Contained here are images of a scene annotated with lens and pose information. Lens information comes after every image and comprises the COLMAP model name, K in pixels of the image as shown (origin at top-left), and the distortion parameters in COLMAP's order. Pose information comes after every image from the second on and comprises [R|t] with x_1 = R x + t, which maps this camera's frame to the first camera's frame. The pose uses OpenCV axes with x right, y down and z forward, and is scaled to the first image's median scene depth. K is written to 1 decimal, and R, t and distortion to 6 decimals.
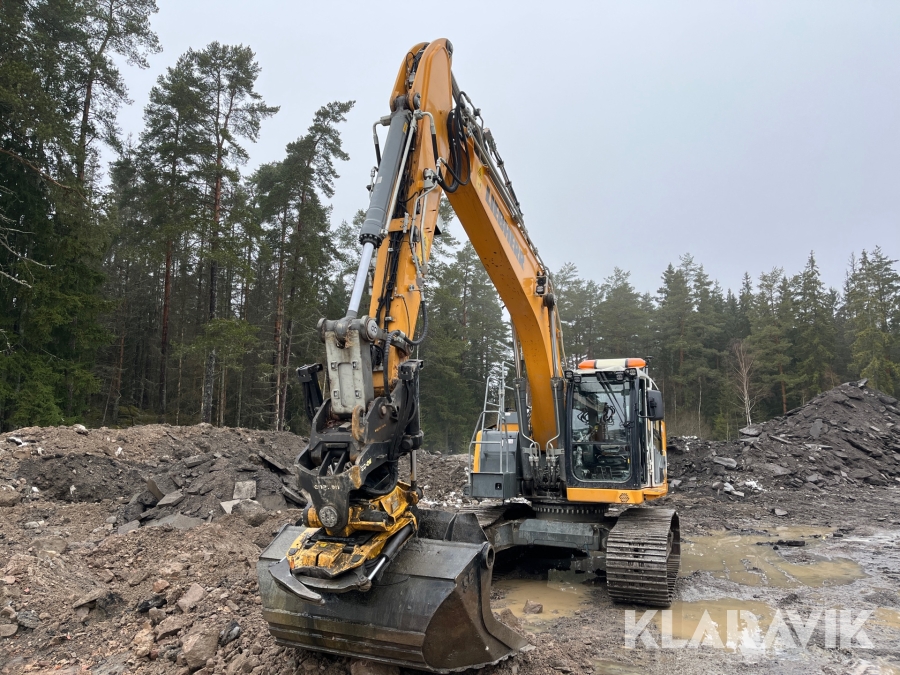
lens RADIAL K [[692.3, 0, 454.4], [0, 692.3, 340.2], [0, 0, 1]] dist [0.074301, -0.094436]
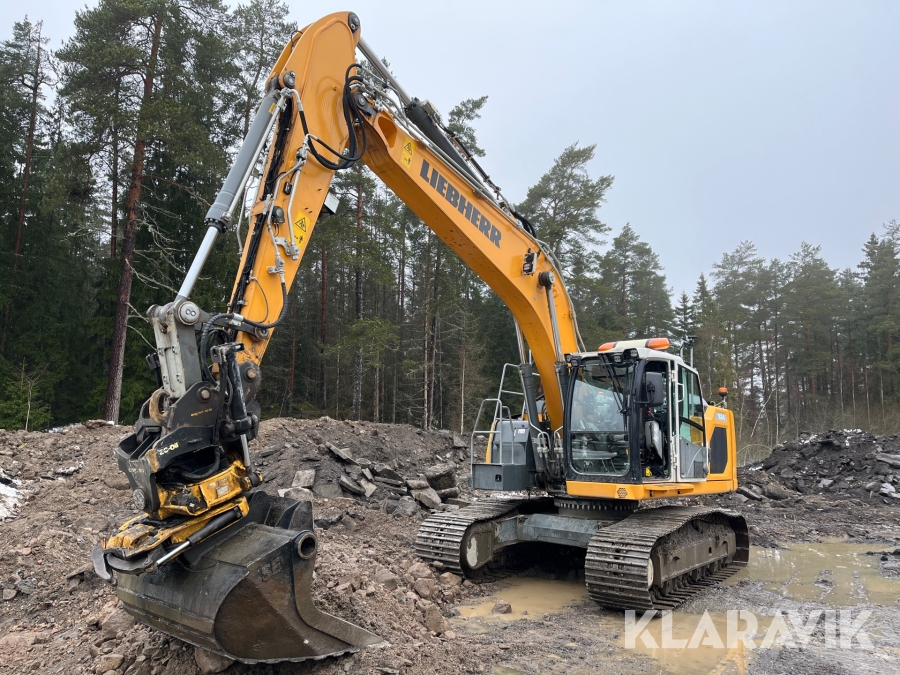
lens RADIAL K [[692.3, 0, 454.4], [0, 692.3, 340.2], [0, 0, 1]] dist [0.074301, -0.094436]
pose [[0.961003, -0.036744, -0.274087, 0.196363], [0.038334, 0.999265, 0.000446, 0.014133], [0.273869, -0.010936, 0.961705, 0.053827]]
